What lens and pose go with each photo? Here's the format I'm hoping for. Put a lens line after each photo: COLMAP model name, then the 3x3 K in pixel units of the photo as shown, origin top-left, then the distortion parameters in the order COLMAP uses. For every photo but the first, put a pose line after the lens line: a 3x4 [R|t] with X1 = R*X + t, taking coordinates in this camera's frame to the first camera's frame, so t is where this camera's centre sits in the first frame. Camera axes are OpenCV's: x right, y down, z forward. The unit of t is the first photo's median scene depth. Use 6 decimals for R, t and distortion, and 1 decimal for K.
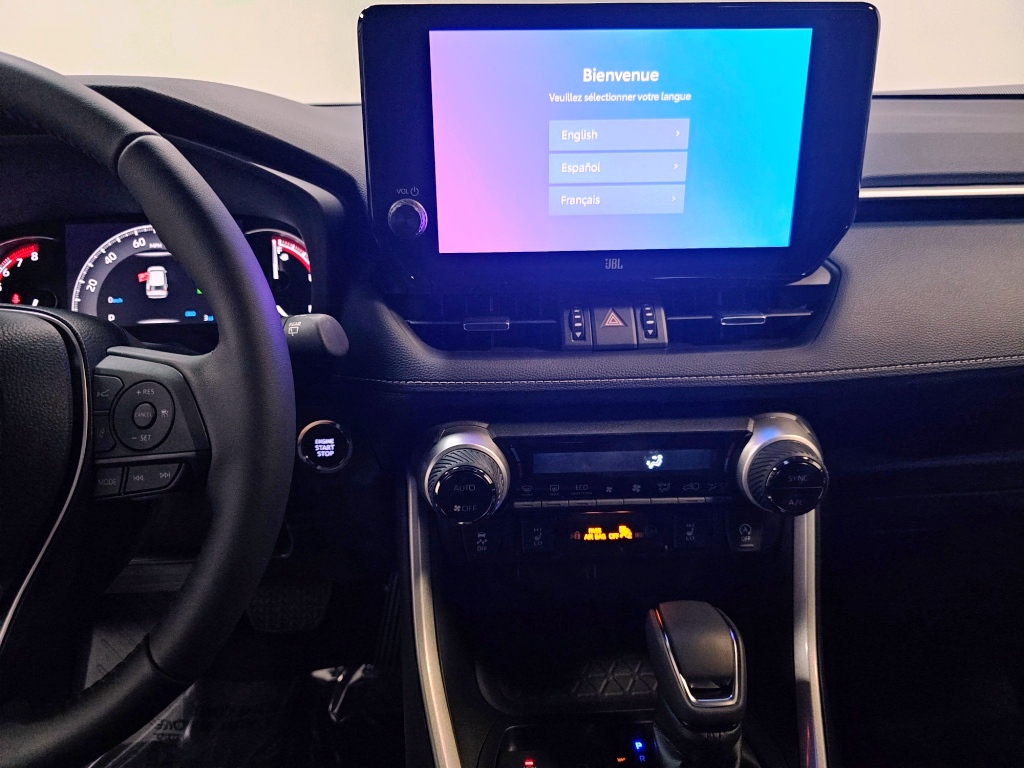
lens RADIAL K [[685.3, 0, 512.0], [0, 685.3, 388.9], [0, 0, 1]] dist [-0.009637, -0.006707]
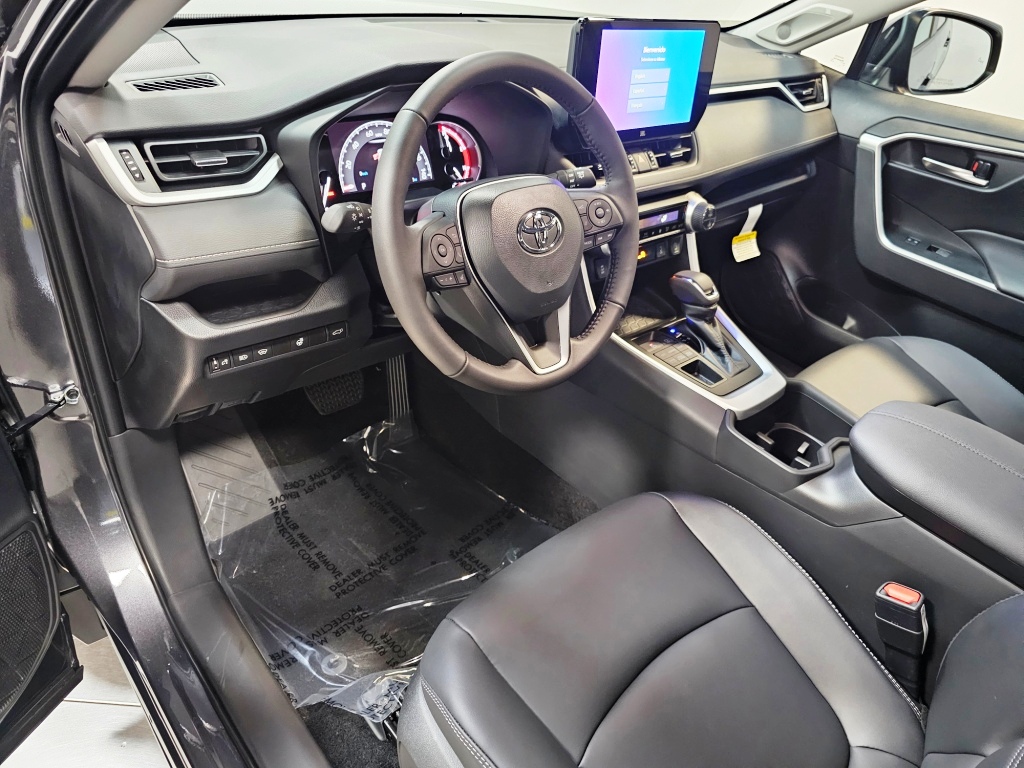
lens RADIAL K [[685.3, 0, 513.7], [0, 685.3, 383.9], [0, 0, 1]] dist [-0.009637, -0.006707]
pose [[0.787615, -0.271304, 0.553223, -1.312753], [0.131681, 0.951217, 0.279011, -0.063139], [-0.601932, -0.146904, 0.784919, -0.512699]]
